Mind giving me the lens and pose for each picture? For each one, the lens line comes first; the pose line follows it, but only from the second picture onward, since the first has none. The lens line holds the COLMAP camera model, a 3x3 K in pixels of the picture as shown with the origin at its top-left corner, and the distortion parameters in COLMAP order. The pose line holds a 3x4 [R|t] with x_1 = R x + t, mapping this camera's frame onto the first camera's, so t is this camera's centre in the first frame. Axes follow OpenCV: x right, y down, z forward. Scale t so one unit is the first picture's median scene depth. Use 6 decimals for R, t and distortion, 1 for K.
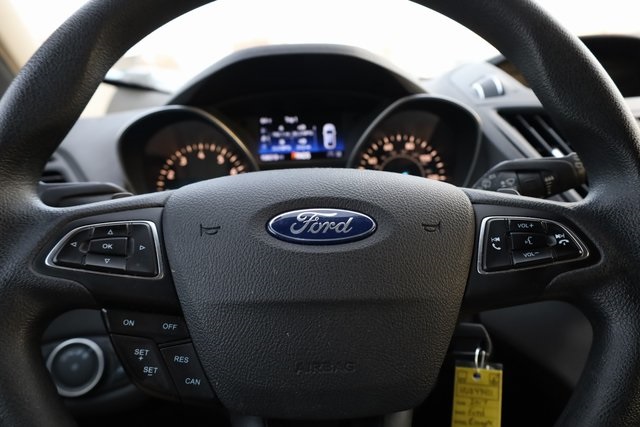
lens RADIAL K [[553.6, 0, 343.0], [0, 553.6, 212.5], [0, 0, 1]] dist [0.001181, 0.000134]
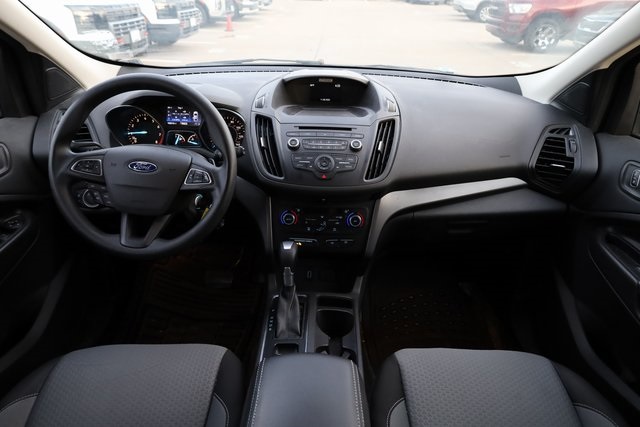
lens RADIAL K [[455.1, 0, 320.0], [0, 455.1, 213.5], [0, 0, 1]] dist [0.004186, 0.000061]
pose [[0.991009, 0.114152, -0.069783, 1.332959], [-0.093738, 0.964561, 0.246647, -0.513194], [0.095465, -0.237889, 0.966590, -1.848517]]
